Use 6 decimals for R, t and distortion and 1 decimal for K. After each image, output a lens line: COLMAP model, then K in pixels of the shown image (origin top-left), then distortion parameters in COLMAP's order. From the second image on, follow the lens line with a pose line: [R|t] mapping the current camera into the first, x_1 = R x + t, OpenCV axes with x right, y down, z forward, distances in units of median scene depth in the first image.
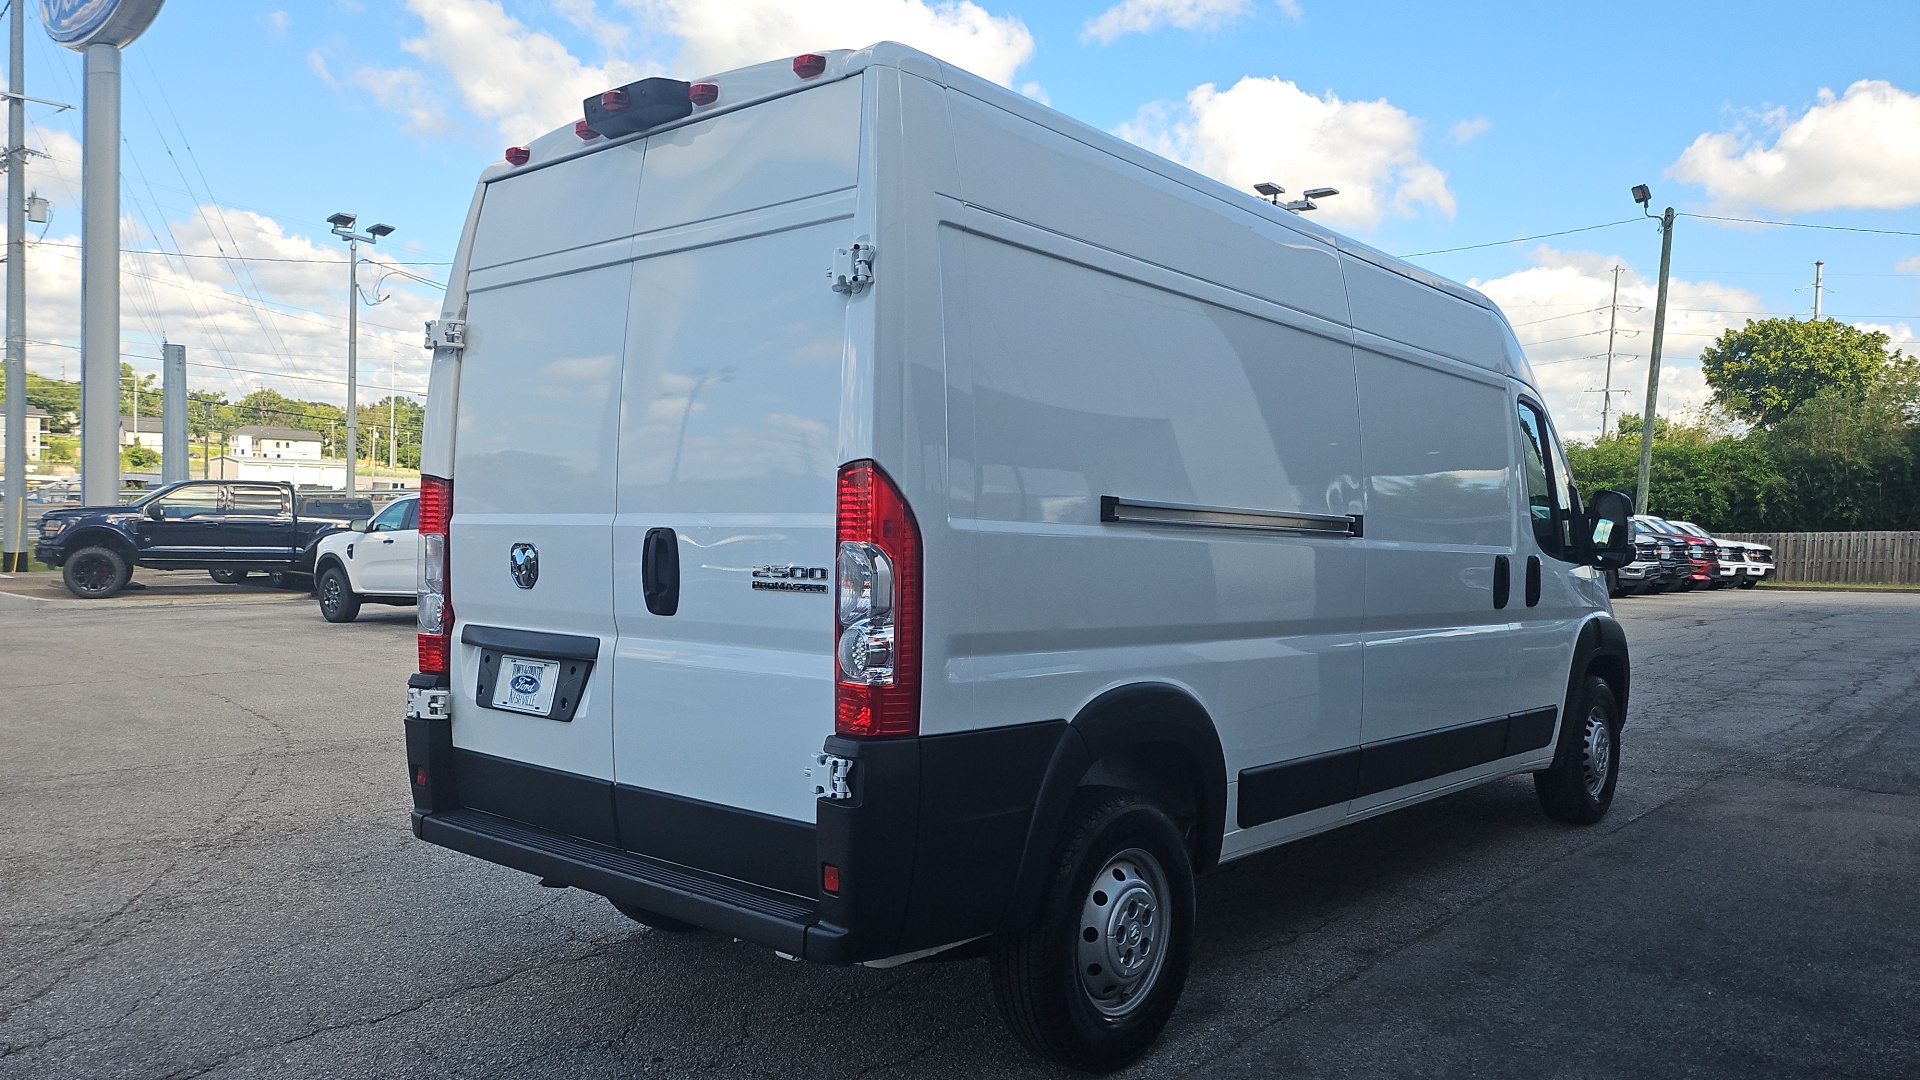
lens RADIAL K [[1371.8, 0, 954.4], [0, 1371.8, 551.7], [0, 0, 1]] dist [0.052767, -0.048458]
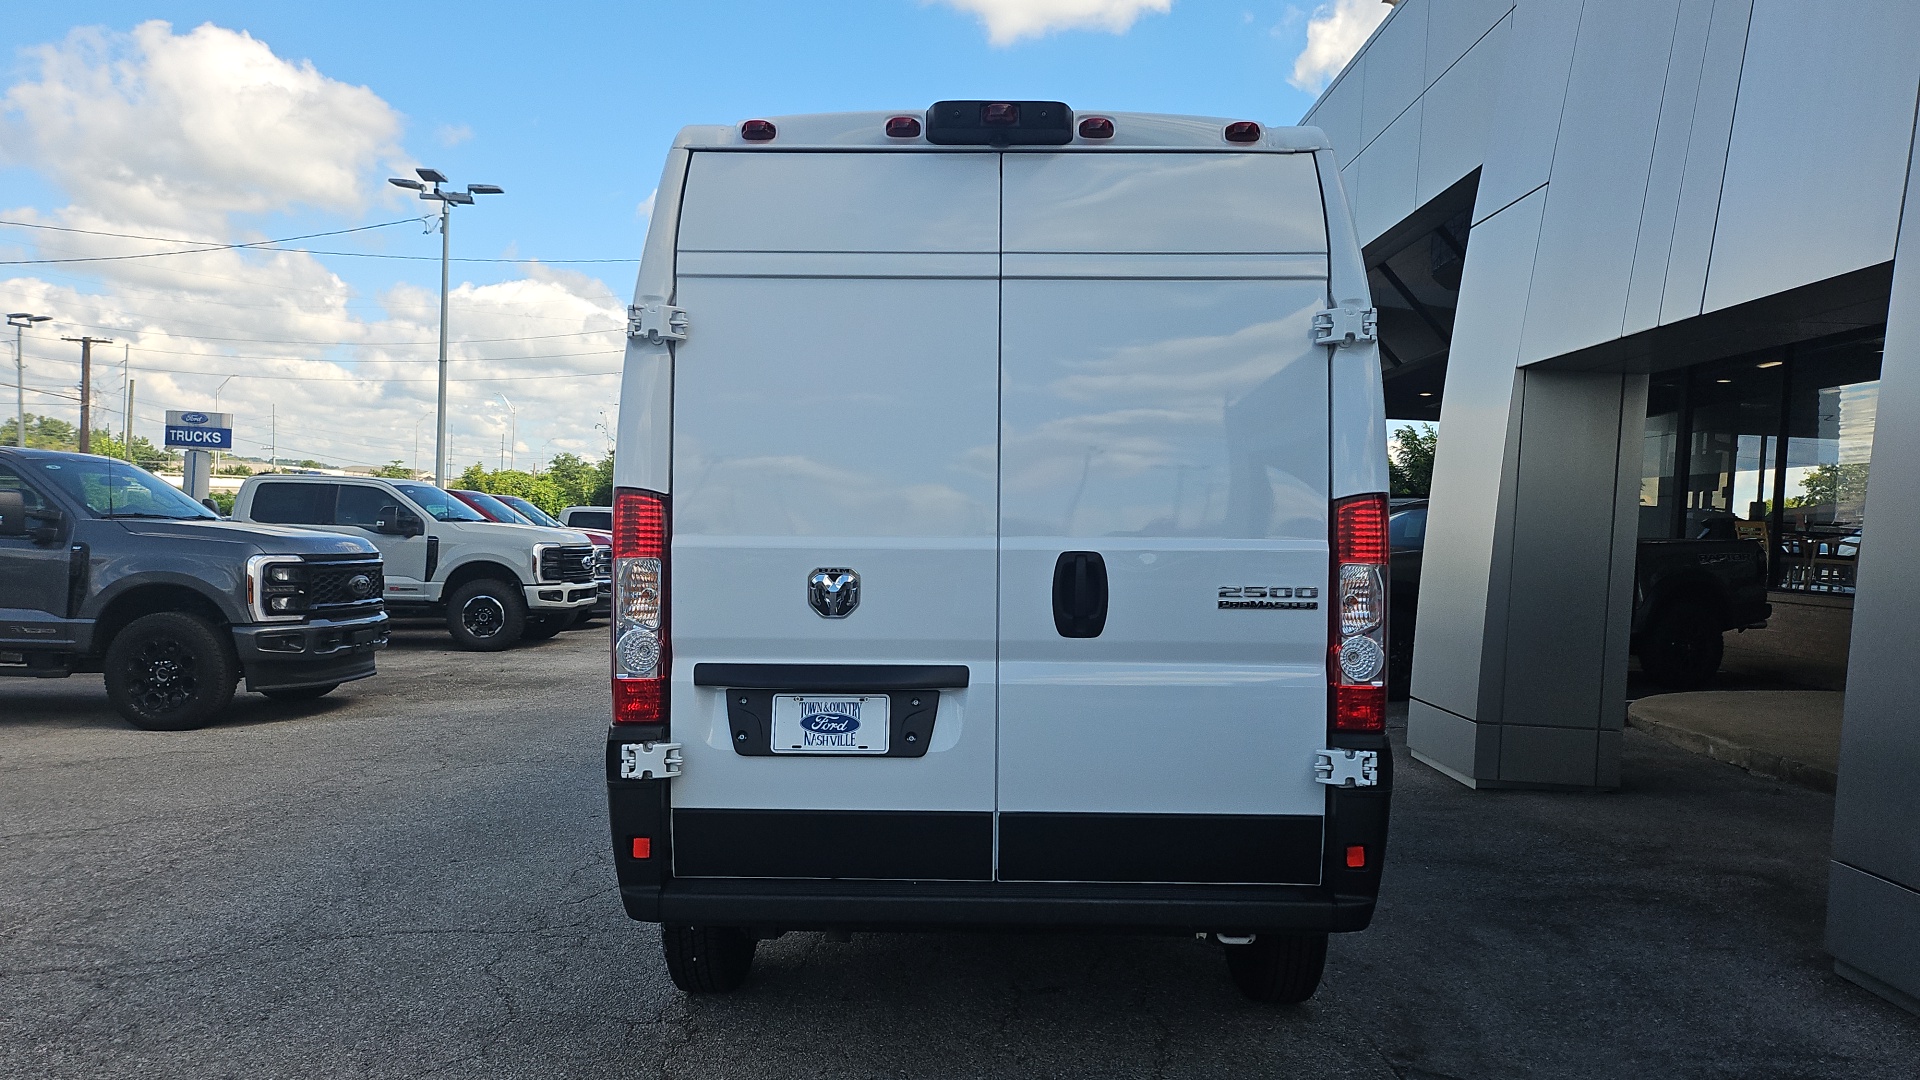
lens RADIAL K [[1371.8, 0, 962.9], [0, 1371.8, 555.9], [0, 0, 1]] dist [0.052767, -0.048458]
pose [[0.760562, -0.009465, 0.649196, -0.843438], [0.008619, 0.999953, 0.004481, -0.017456], [-0.649208, 0.002187, 0.760608, 0.259213]]
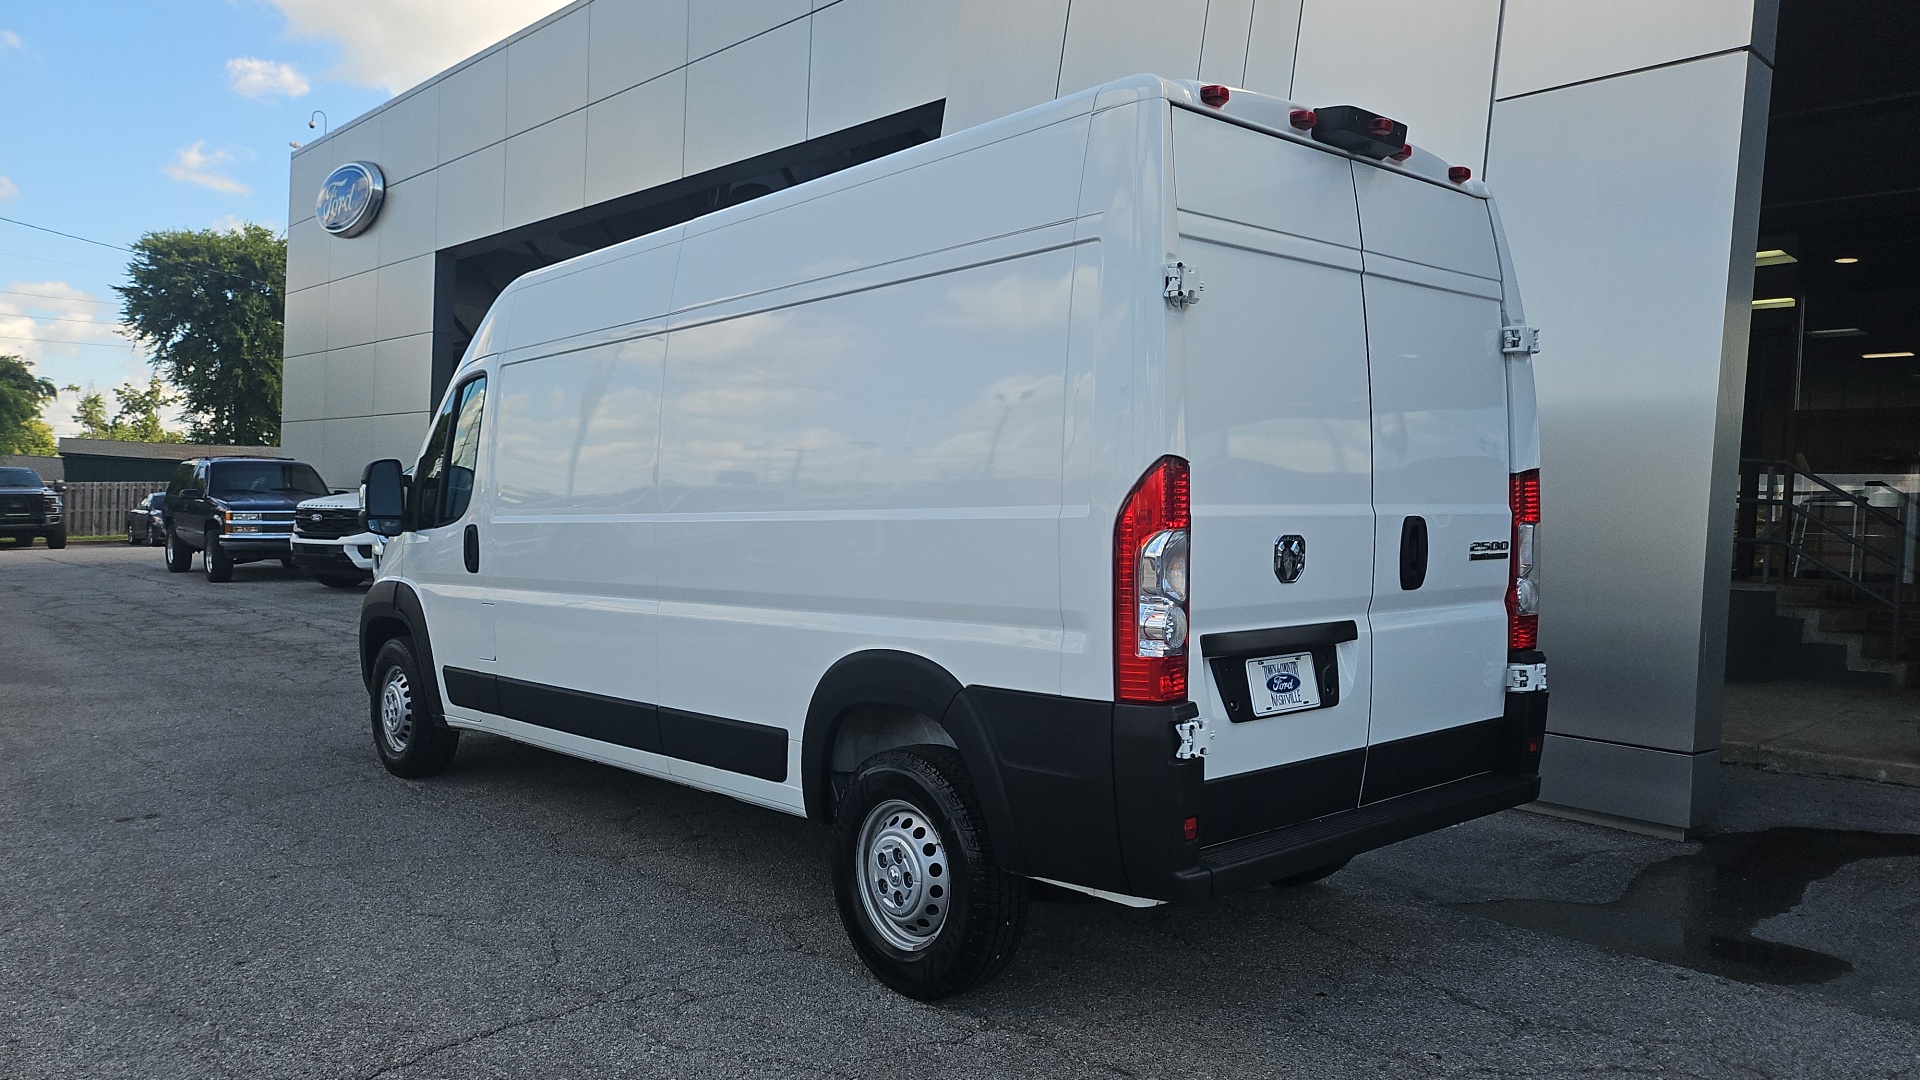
lens RADIAL K [[1371.8, 0, 950.0], [0, 1371.8, 534.7], [0, 0, 1]] dist [0.052767, -0.048458]
pose [[0.095335, -0.038926, 0.994684, -1.294274], [0.007105, 0.999236, 0.038423, -0.044938], [-0.995420, 0.003405, 0.095539, 1.155149]]
